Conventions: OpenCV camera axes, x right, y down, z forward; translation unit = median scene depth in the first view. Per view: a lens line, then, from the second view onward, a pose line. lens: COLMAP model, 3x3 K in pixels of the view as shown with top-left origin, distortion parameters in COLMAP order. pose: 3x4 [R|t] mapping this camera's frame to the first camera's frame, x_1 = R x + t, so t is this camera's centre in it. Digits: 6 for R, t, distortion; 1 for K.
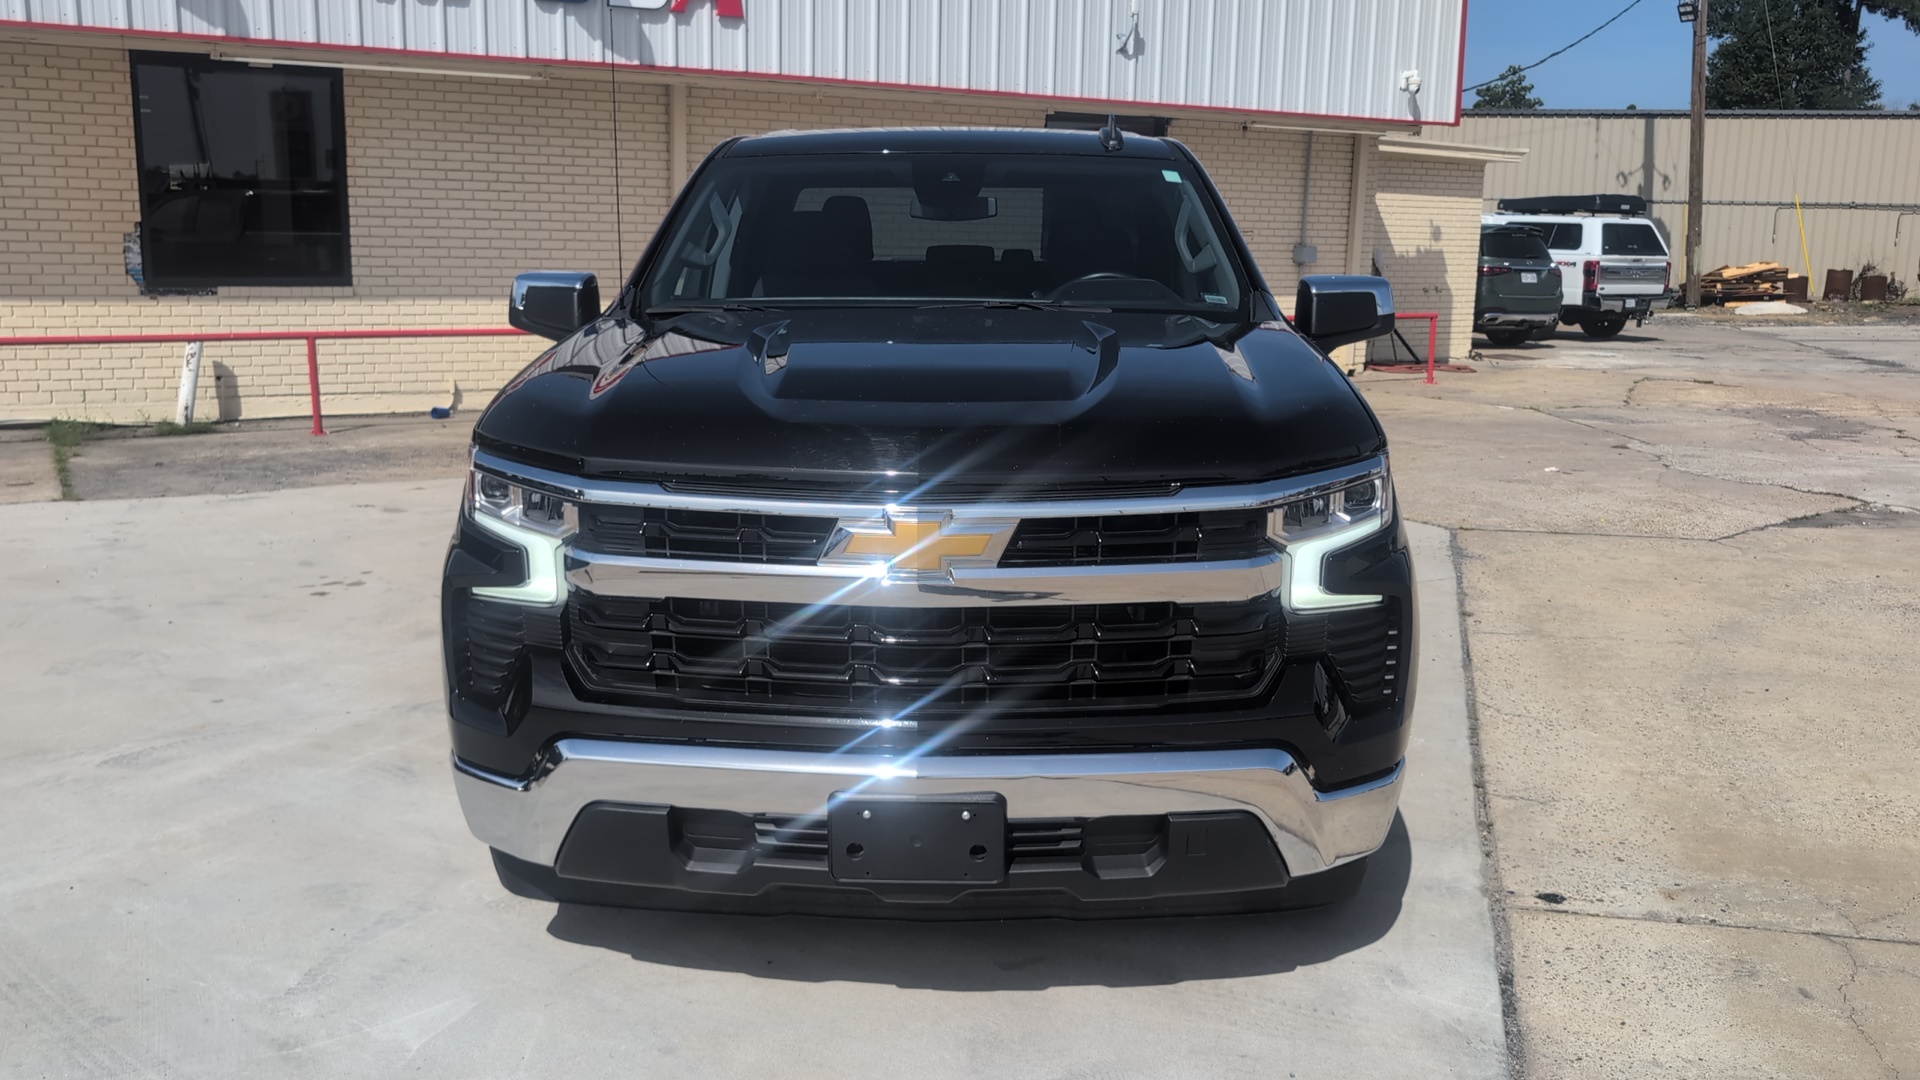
lens RADIAL K [[1609.1, 0, 974.9], [0, 1609.1, 536.0], [0, 0, 1]] dist [0.012095, -0.022836]
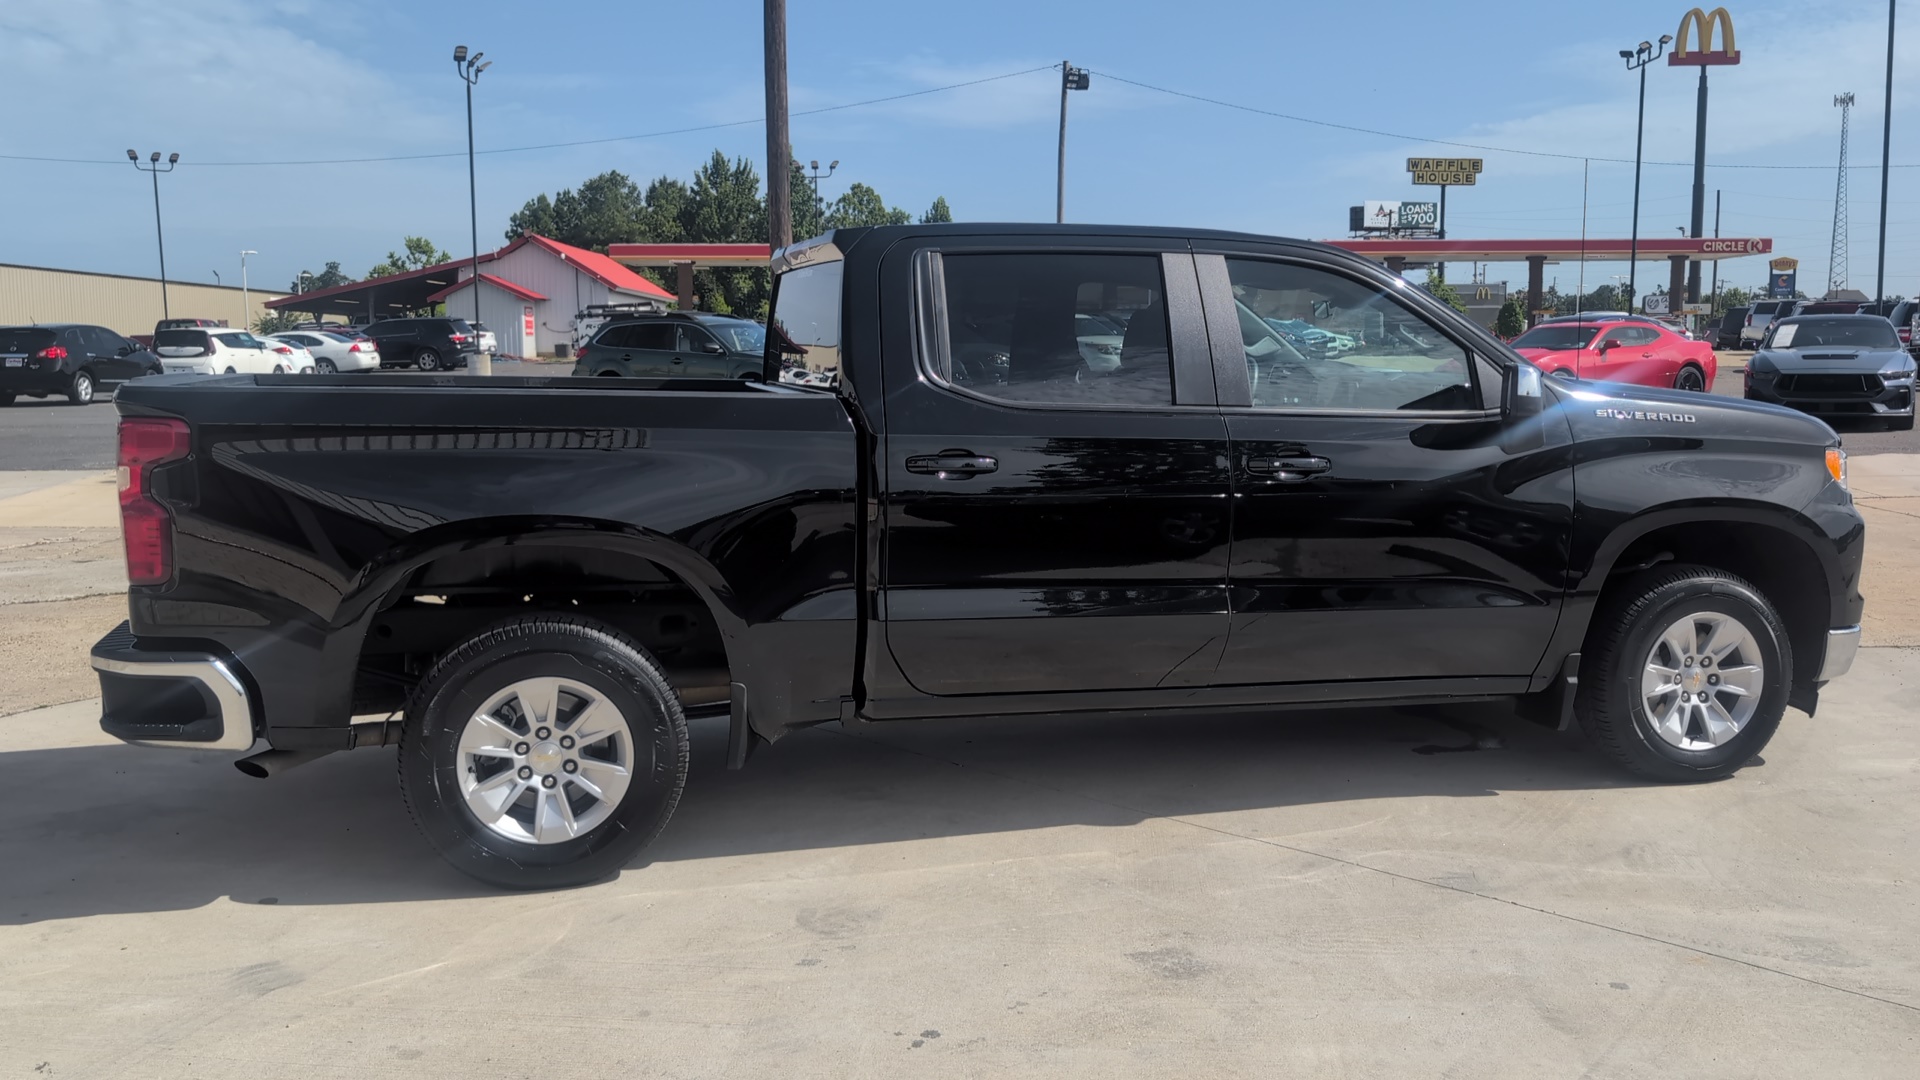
lens RADIAL K [[1609.1, 0, 967.5], [0, 1609.1, 540.8], [0, 0, 1]] dist [0.012095, -0.022836]
pose [[-0.271918, -0.124978, 0.954171, -0.454973], [0.176984, 0.968123, 0.177242, -0.114573], [-0.945906, 0.217068, -0.241131, 0.610630]]
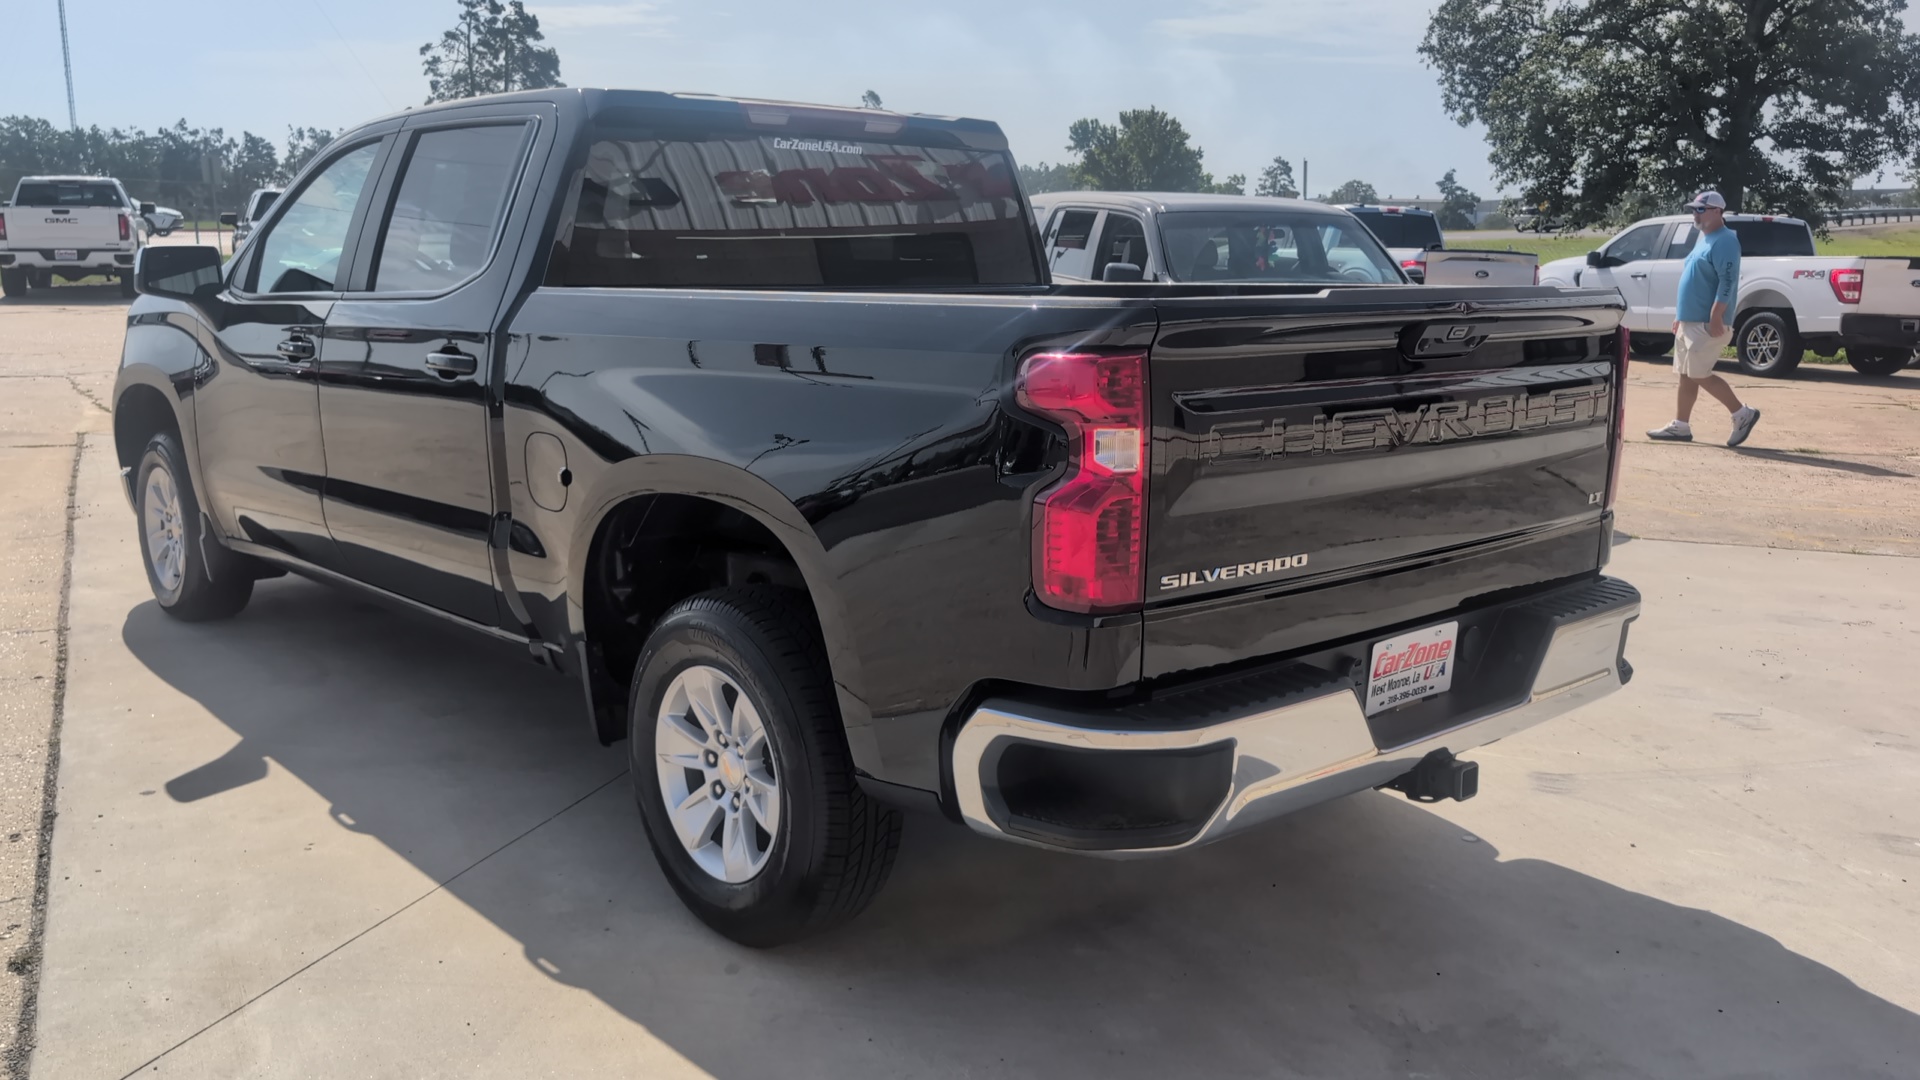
lens RADIAL K [[1609.1, 0, 973.6], [0, 1609.1, 549.6], [0, 0, 1]] dist [0.012095, -0.022836]
pose [[-0.732687, 0.108933, -0.671791, 0.228727], [-0.143646, 0.940116, 0.309109, -0.147547], [0.665233, 0.322980, -0.673163, 0.831214]]
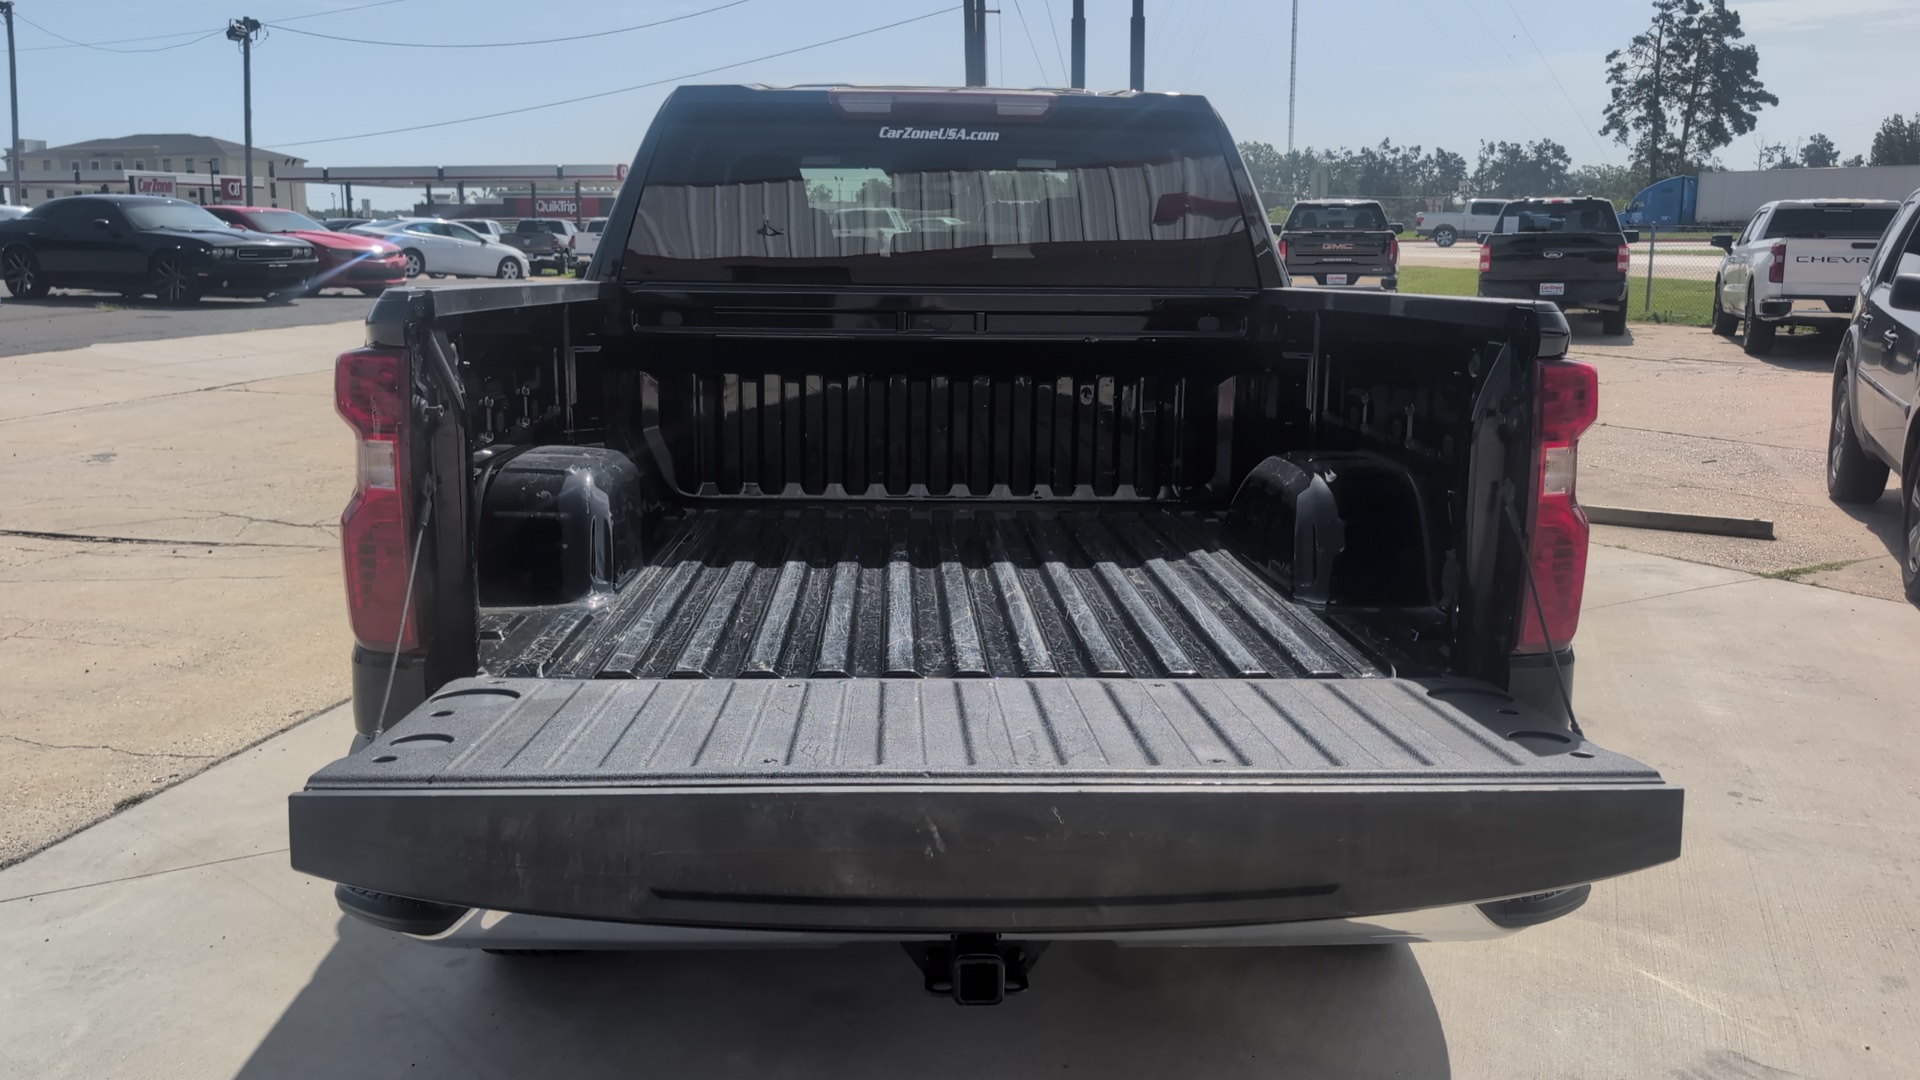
lens RADIAL K [[1609.1, 0, 971.8], [0, 1609.1, 543.0], [0, 0, 1]] dist [0.012095, -0.022836]
pose [[-0.998171, -0.009139, -0.059756, 0.009286], [-0.030143, 0.932093, 0.360963, -0.157547], [0.052400, 0.362104, -0.930664, 0.876365]]
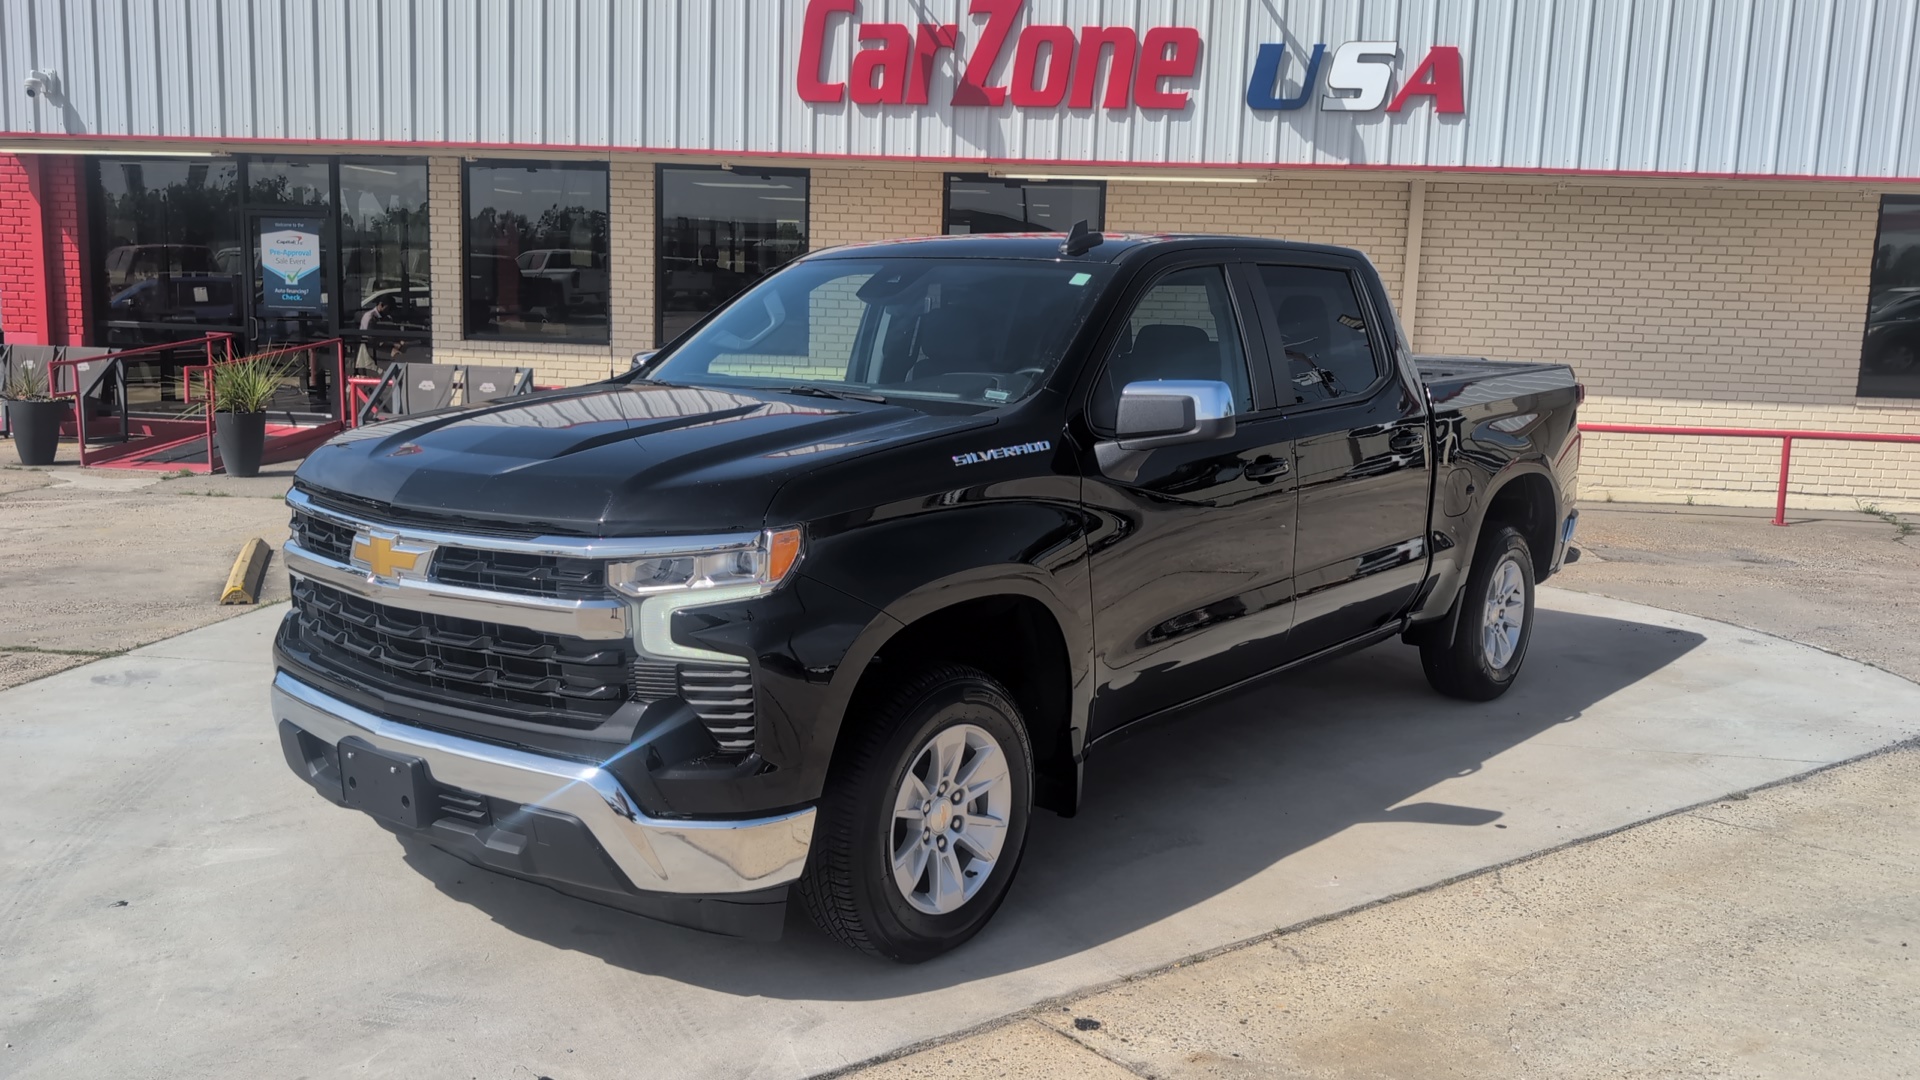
lens RADIAL K [[1609.1, 0, 973.1], [0, 1609.1, 546.4], [0, 0, 1]] dist [0.012095, -0.022836]
pose [[0.791770, 0.098898, -0.602760, 0.268510], [-0.128173, 0.991736, -0.005645, -0.013490], [0.597221, 0.081727, 0.797902, 0.054398]]
